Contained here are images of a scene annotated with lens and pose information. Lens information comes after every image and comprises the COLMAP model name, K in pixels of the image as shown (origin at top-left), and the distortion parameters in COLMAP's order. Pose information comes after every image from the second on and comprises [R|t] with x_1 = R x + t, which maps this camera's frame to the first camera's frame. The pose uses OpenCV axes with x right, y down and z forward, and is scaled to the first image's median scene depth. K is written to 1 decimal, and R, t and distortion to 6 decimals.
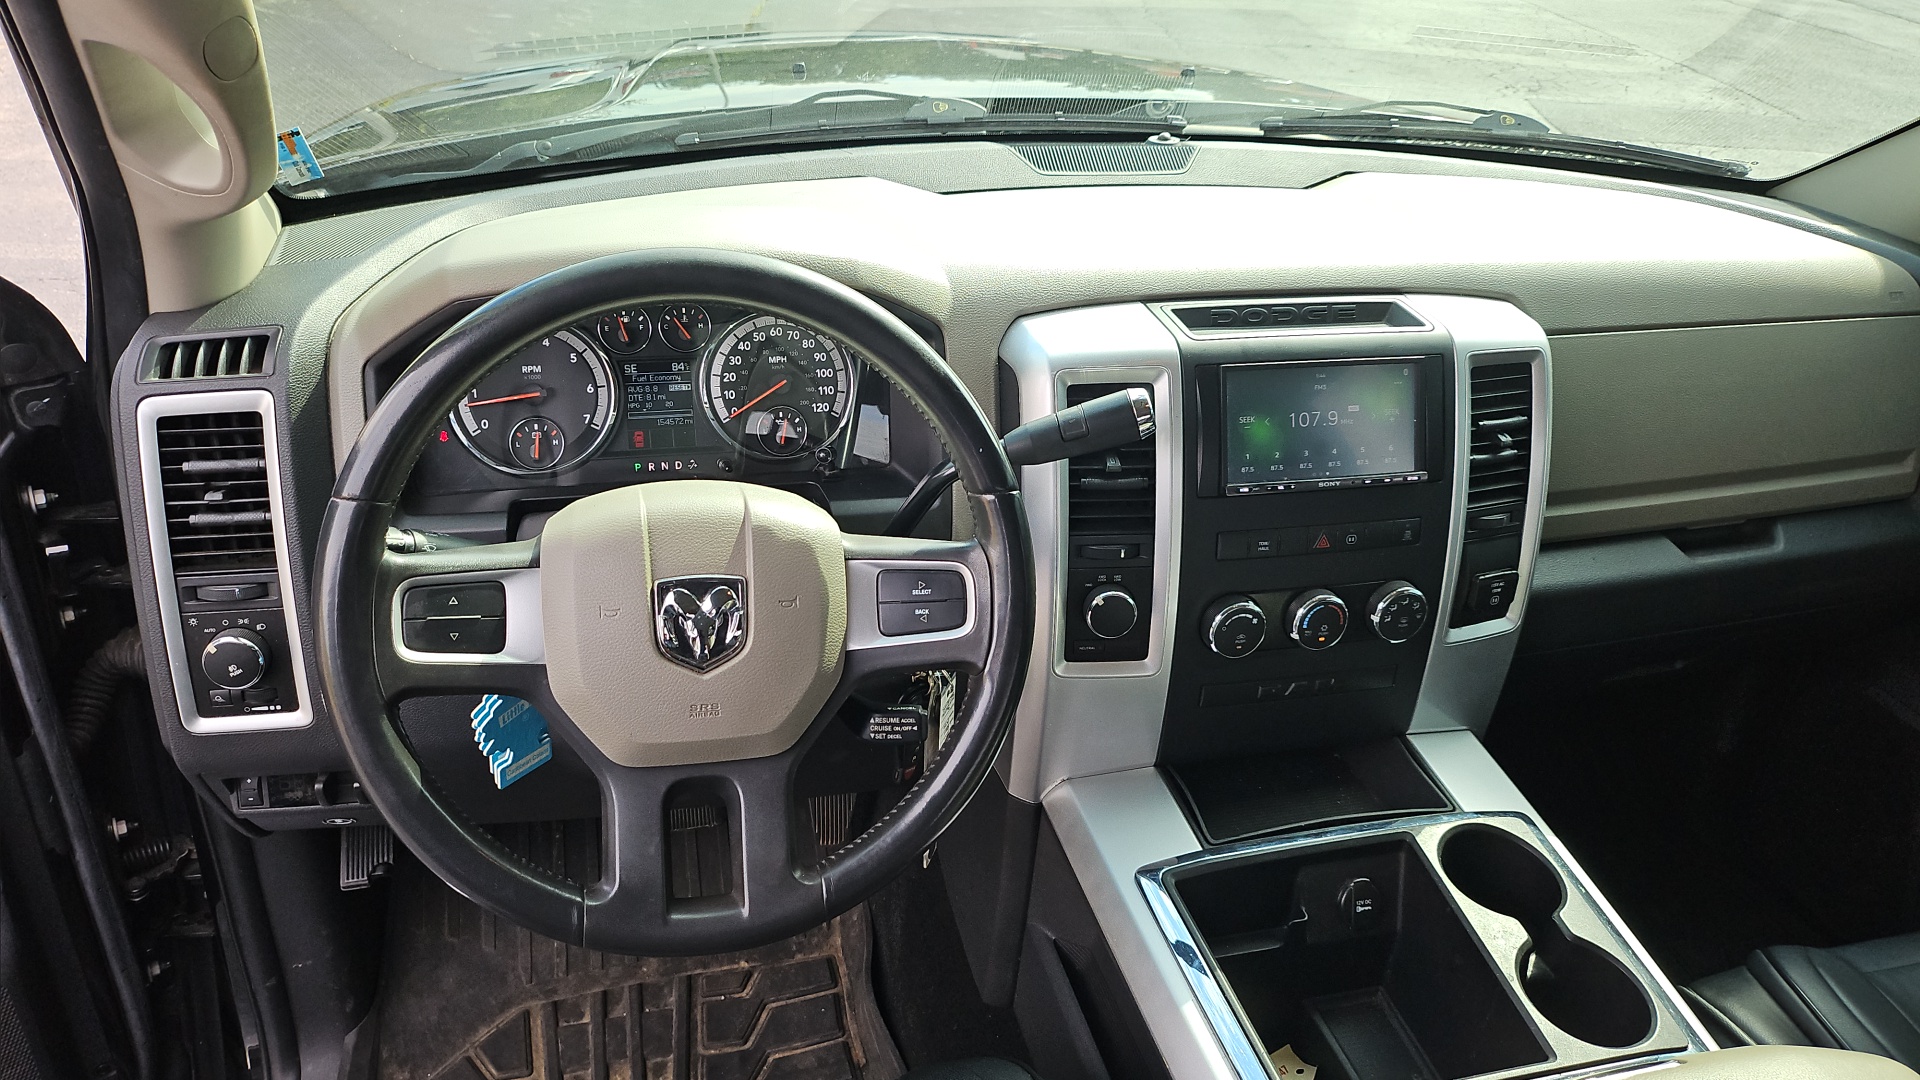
lens RADIAL K [[1275.2, 0, 960.0], [0, 1275.2, 540.0], [0, 0, 1]] dist [0.003279, -0.000816]
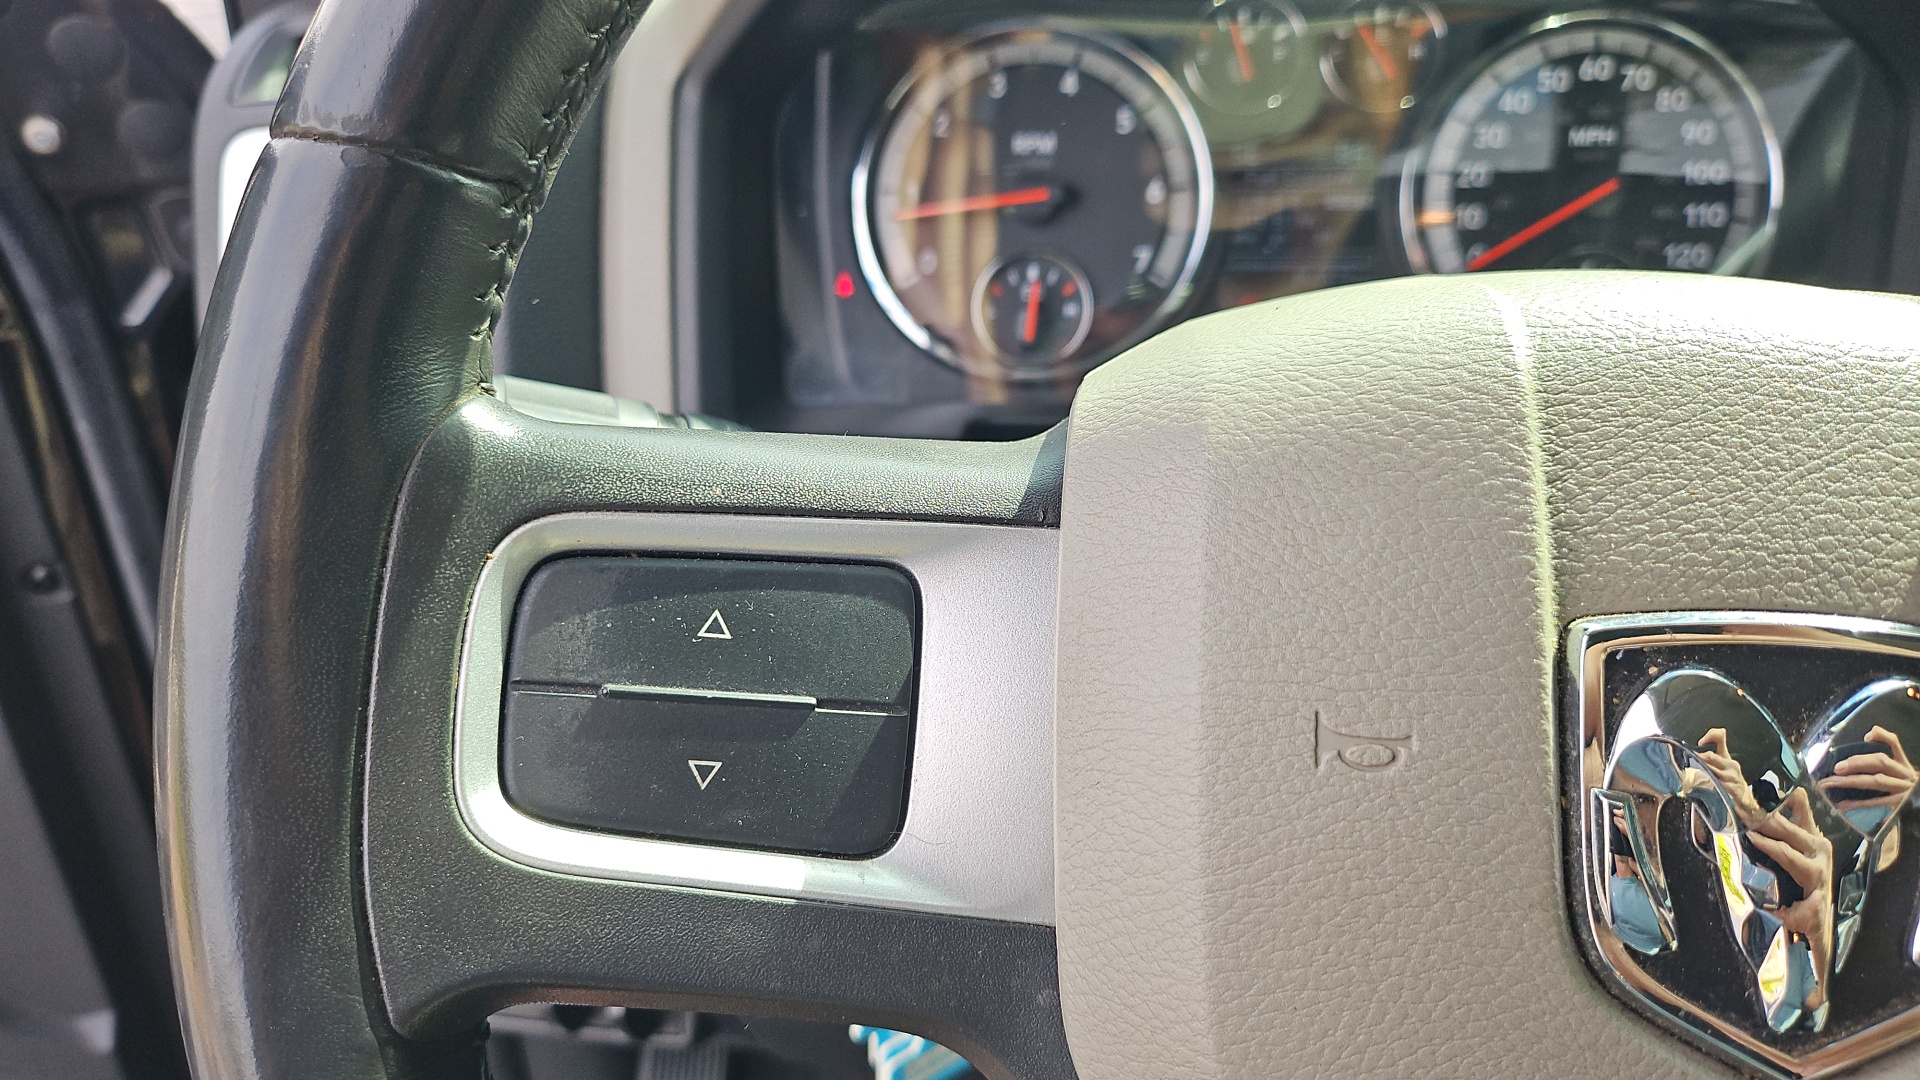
lens RADIAL K [[1319.5, 0, 946.1], [0, 1319.5, 584.7], [0, 0, 1]] dist [-0.000122, -0.020225]
pose [[0.936265, 0.081721, -0.341657, -0.190040], [-0.086763, 0.996229, 0.000527, 0.025193], [0.340411, 0.029150, 0.939825, 0.545851]]
